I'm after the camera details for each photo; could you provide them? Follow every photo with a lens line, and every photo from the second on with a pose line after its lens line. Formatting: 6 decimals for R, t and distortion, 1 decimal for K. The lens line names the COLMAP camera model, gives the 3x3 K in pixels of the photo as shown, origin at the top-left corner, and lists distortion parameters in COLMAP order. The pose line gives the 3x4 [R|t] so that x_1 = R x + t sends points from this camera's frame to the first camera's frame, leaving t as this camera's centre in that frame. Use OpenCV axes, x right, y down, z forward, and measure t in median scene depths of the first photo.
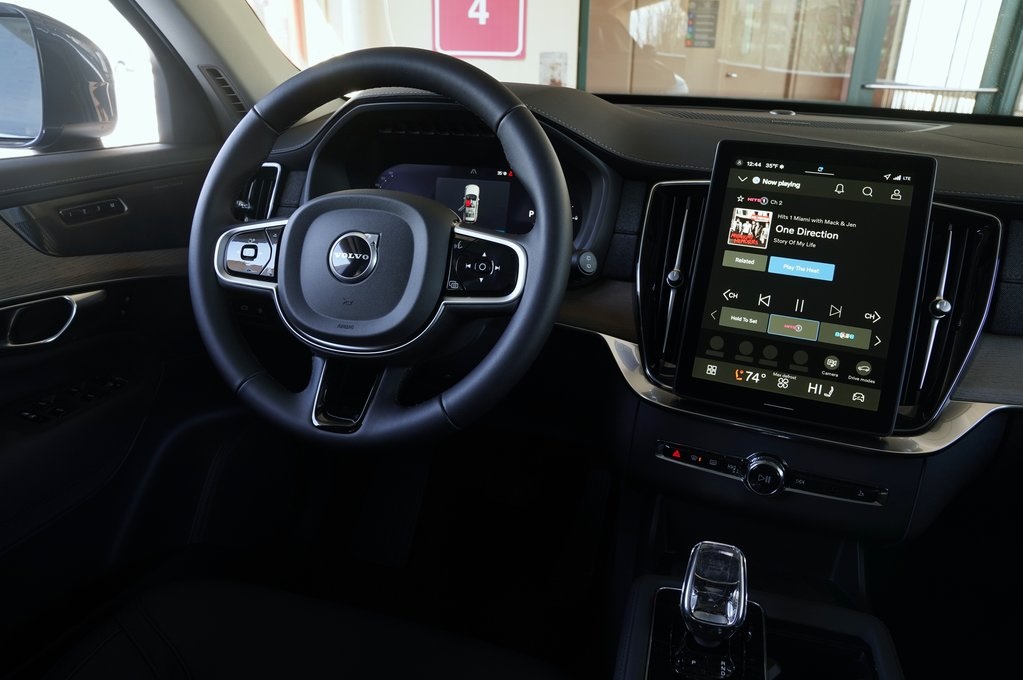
lens RADIAL K [[712.8, 0, 512.7], [0, 712.8, 339.3], [0, 0, 1]] dist [-0.112534, 0.060215]
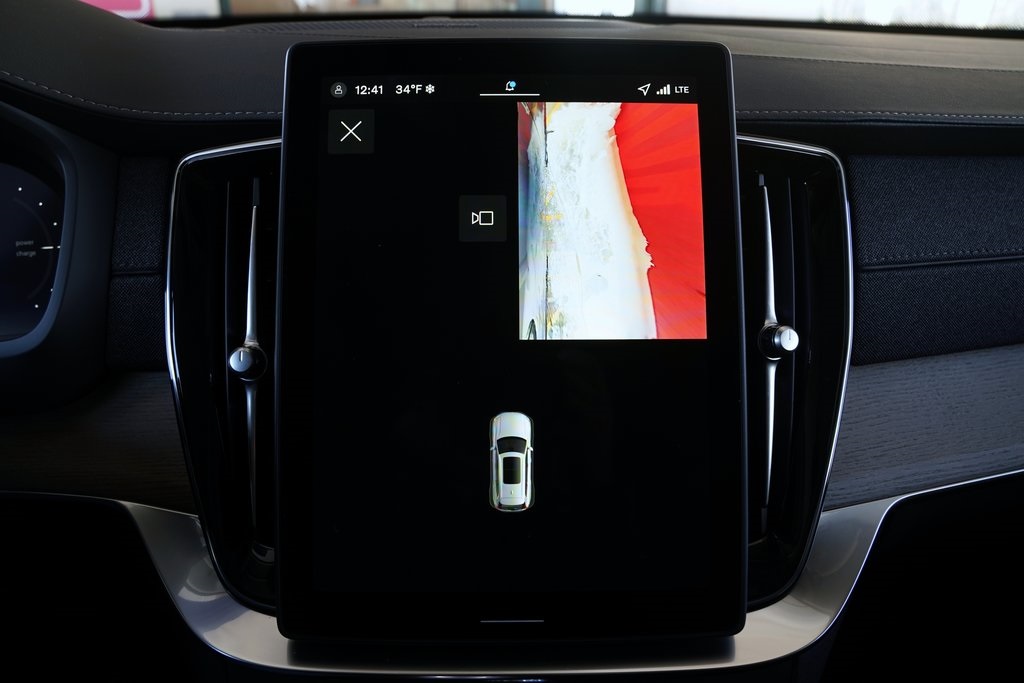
lens RADIAL K [[713.5, 0, 514.5], [0, 713.5, 345.5], [0, 0, 1]] dist [-0.112534, 0.060215]
pose [[0.910494, -0.189096, 0.367754, 0.244804], [0.172511, 0.981931, 0.077793, -0.113075], [-0.375819, -0.007389, 0.926664, 0.573400]]
